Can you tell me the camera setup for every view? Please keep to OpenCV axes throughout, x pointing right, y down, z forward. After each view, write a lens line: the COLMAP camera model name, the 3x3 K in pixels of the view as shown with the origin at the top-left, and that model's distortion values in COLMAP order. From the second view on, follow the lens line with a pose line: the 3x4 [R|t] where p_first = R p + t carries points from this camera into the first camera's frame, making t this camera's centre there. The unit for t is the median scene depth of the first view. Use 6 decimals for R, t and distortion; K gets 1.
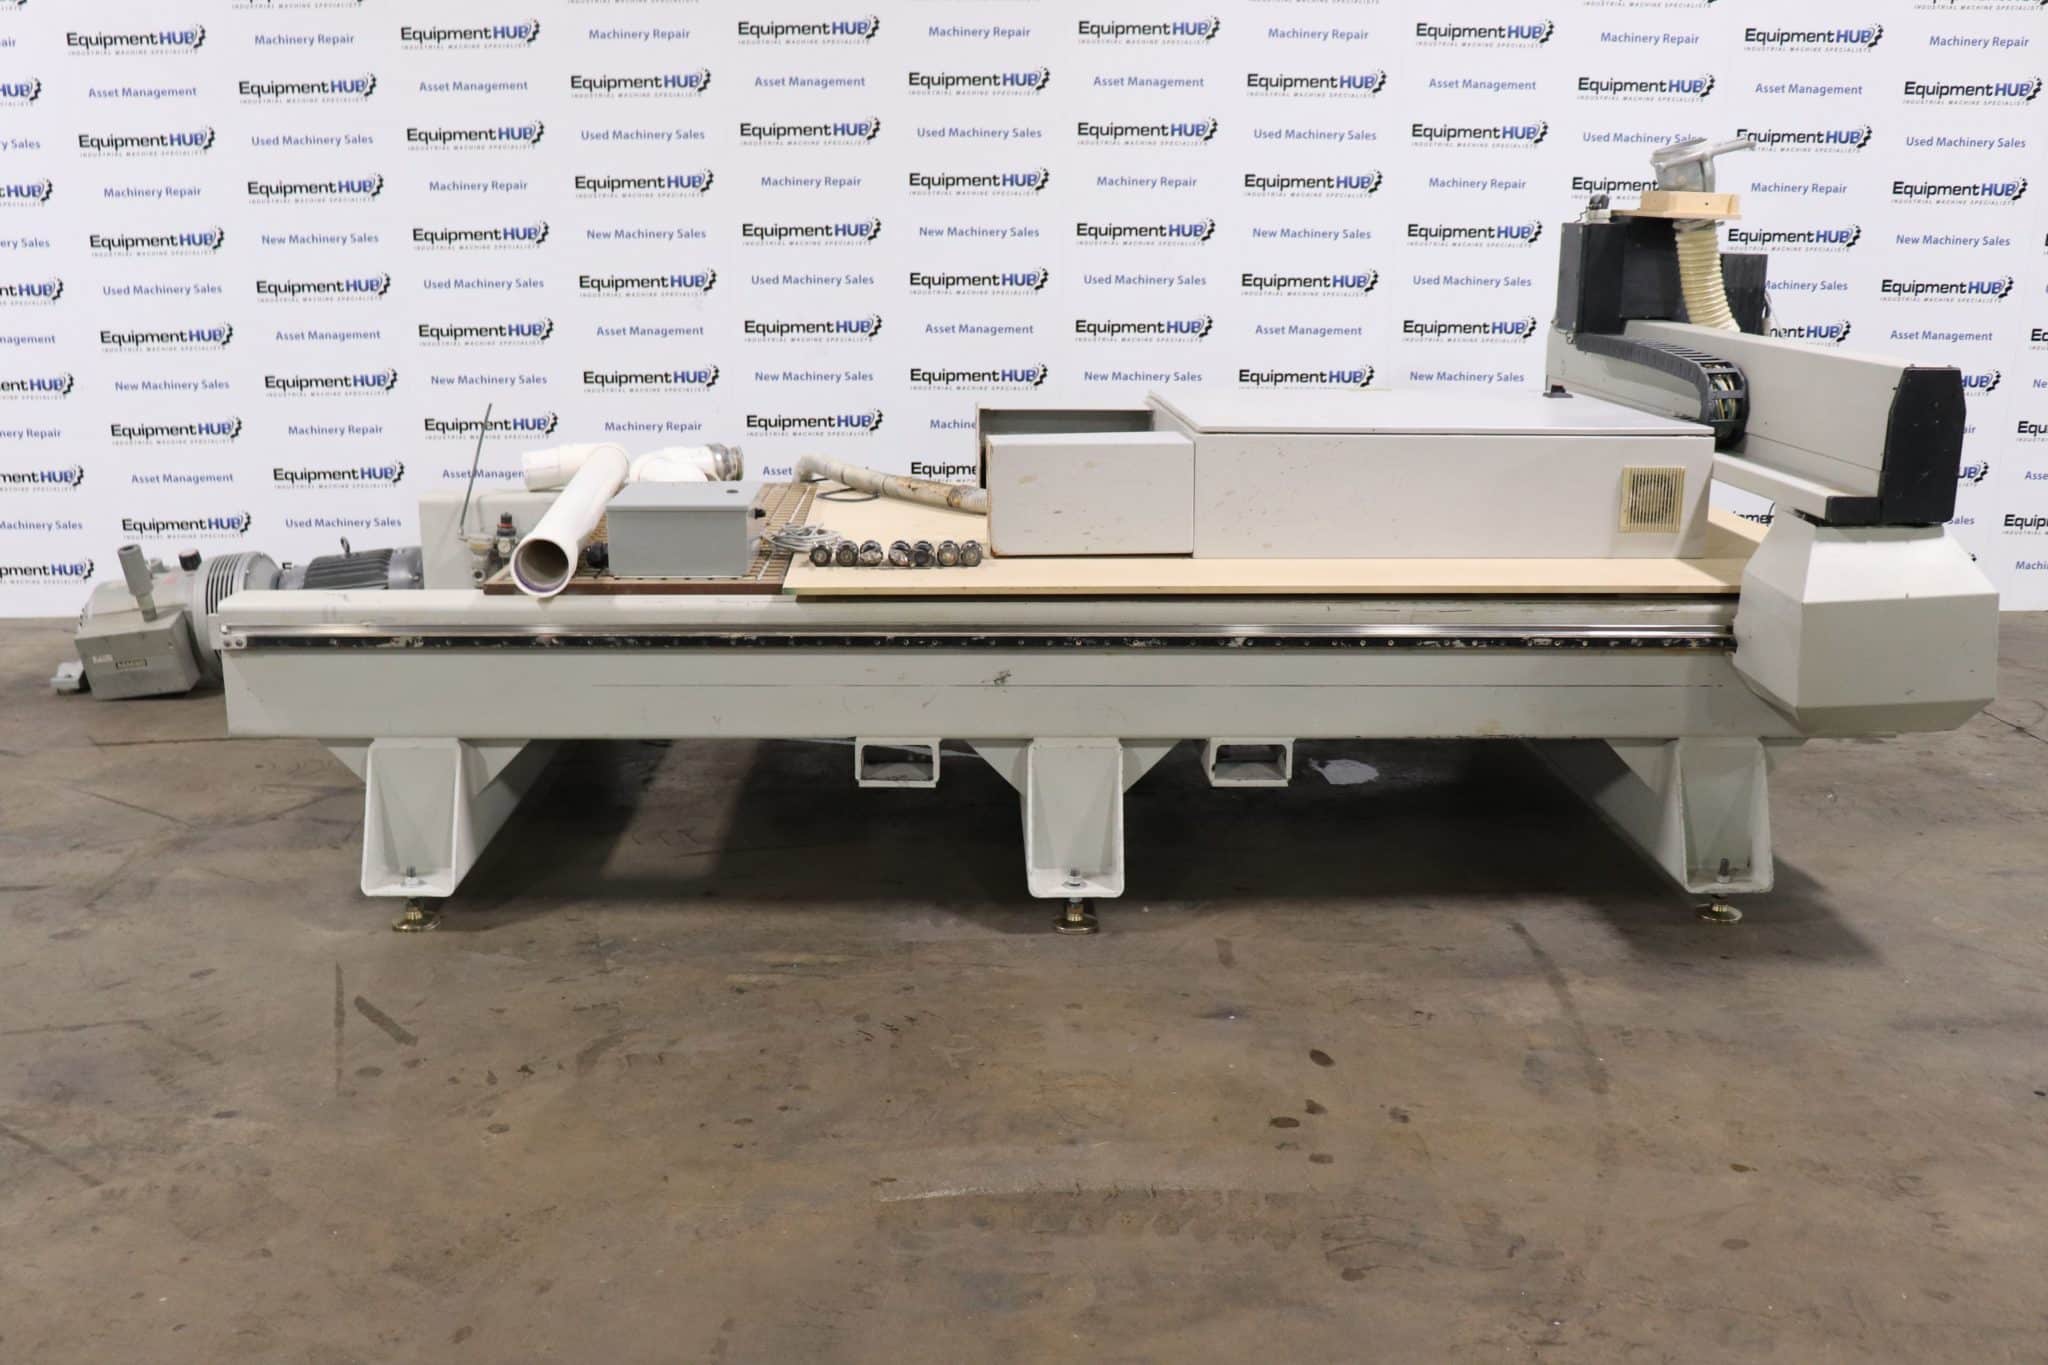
lens RADIAL K [[1835.9, 0, 1019.4], [0, 1835.9, 683.3], [0, 0, 1]] dist [-0.098045, 0.049428]
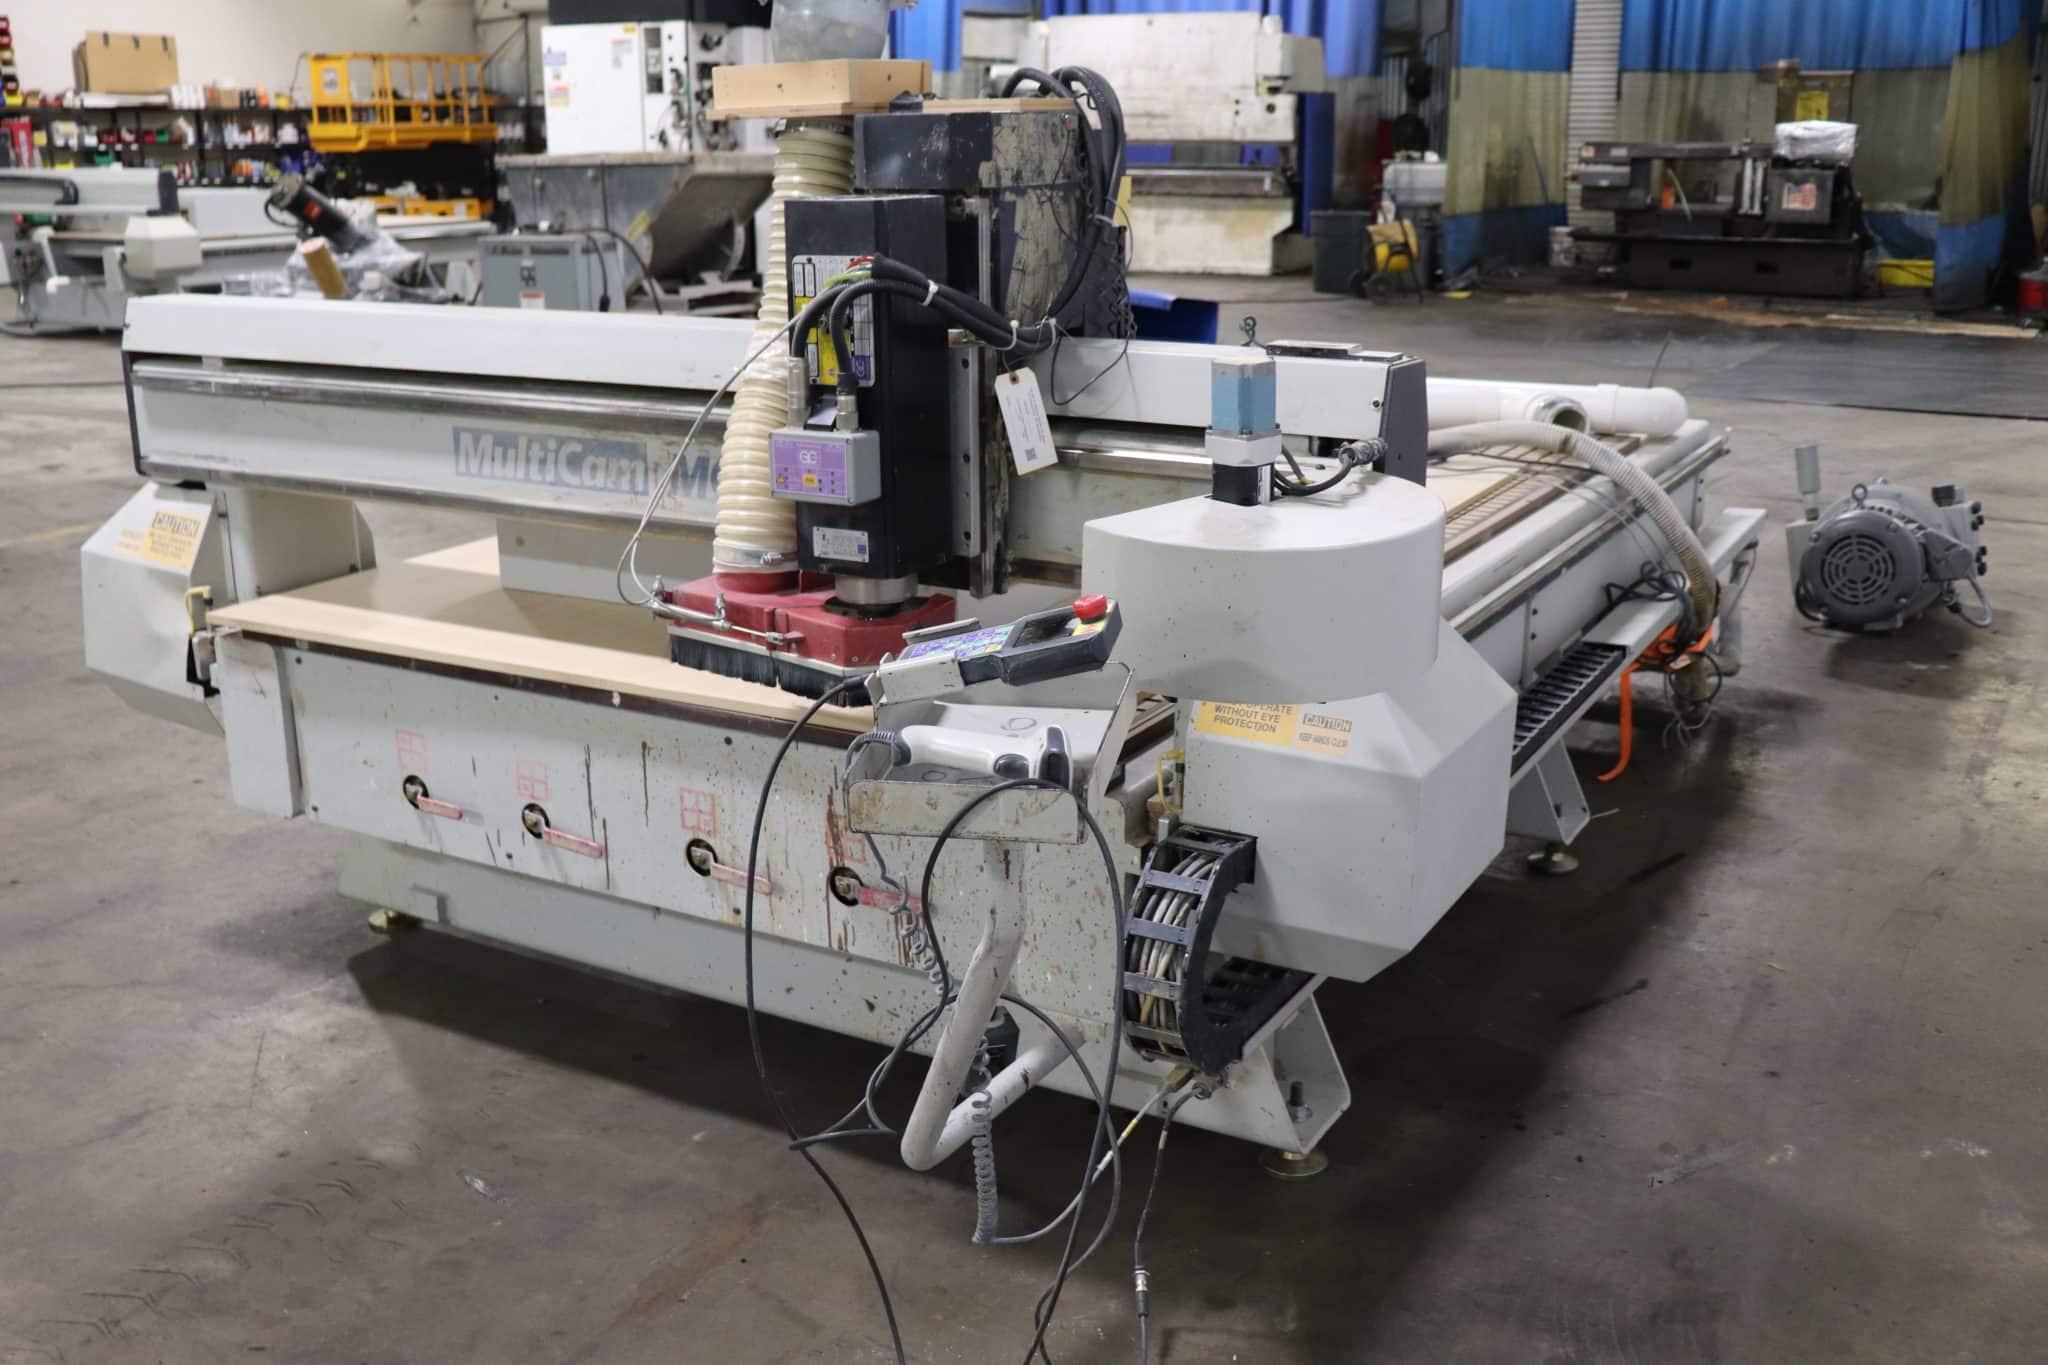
lens RADIAL K [[1985.9, 0, 1009.7], [0, 1985.9, 681.0], [0, 0, 1]] dist [-0.068903, 0.000000]
pose [[-0.514744, 0.231591, -0.825472, 1.032960], [-0.209508, 0.899656, 0.383048, -0.422227], [0.831351, 0.370115, -0.414572, 1.656260]]
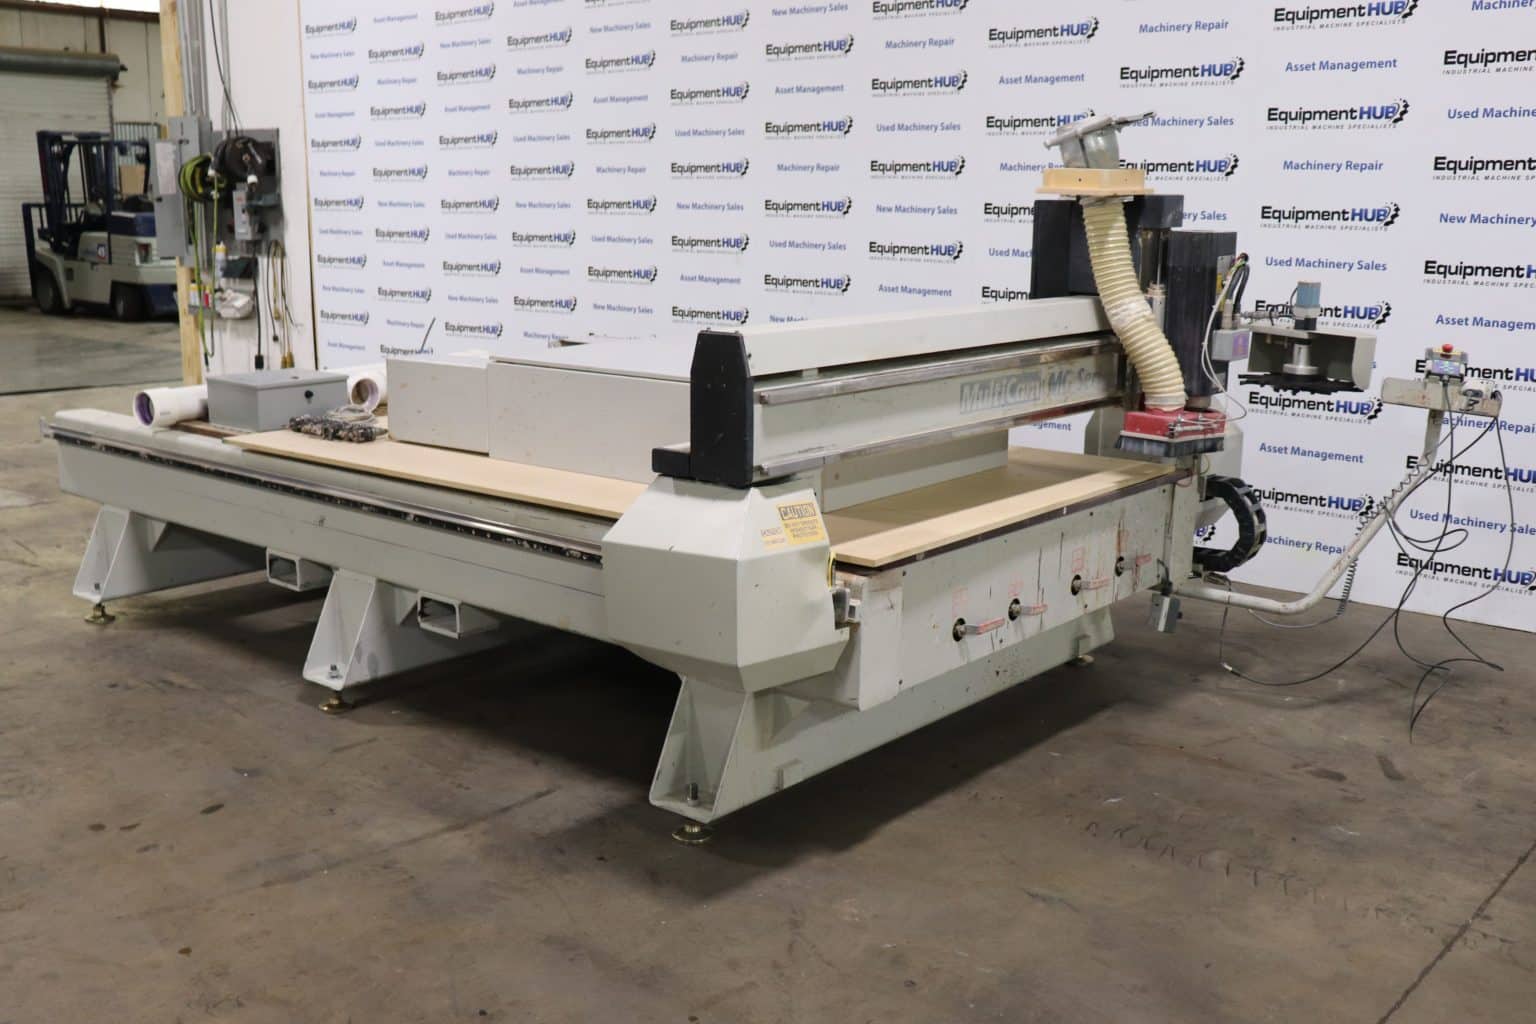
lens RADIAL K [[1534.0, 0, 764.1], [0, 1534.0, 518.1], [0, 0, 1]] dist [-0.051599, 0.000000]
pose [[0.756598, 0.139939, -0.638731, 1.004712], [-0.168487, 0.985568, 0.016349, -0.081850], [0.631801, 0.095248, 0.769257, 0.318445]]
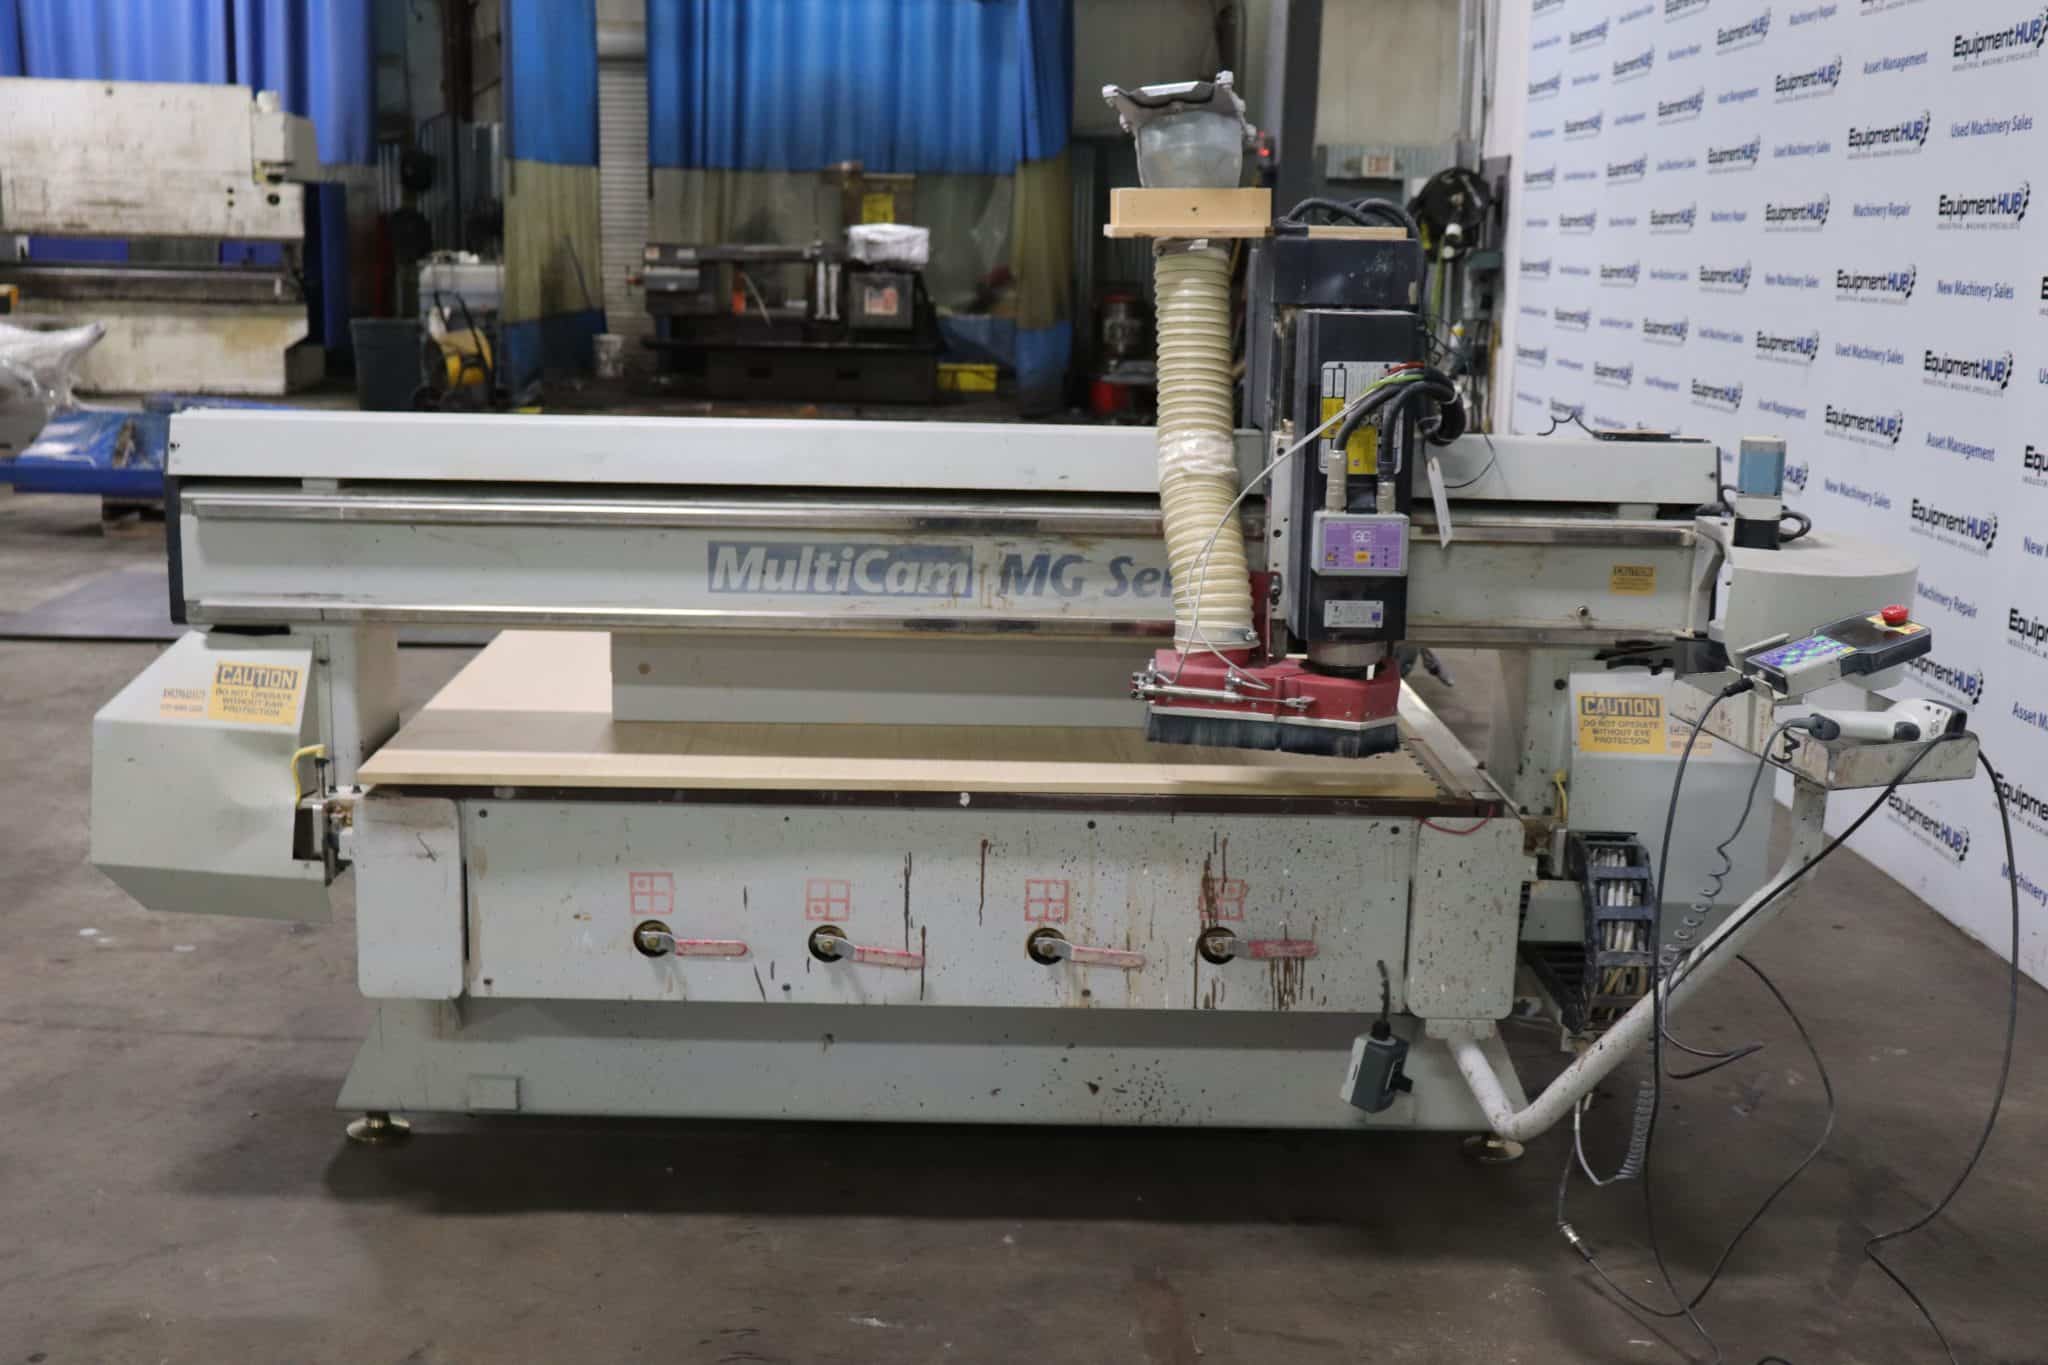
lens RADIAL K [[2317.0, 0, 1032.9], [0, 2317.0, 688.3], [0, 0, 1]] dist [-0.018456, 0.000000]
pose [[0.000302, 0.189920, -0.981799, 1.345023], [-0.269373, 0.945524, 0.182820, -0.308288], [0.963036, 0.264415, 0.051445, 1.201381]]
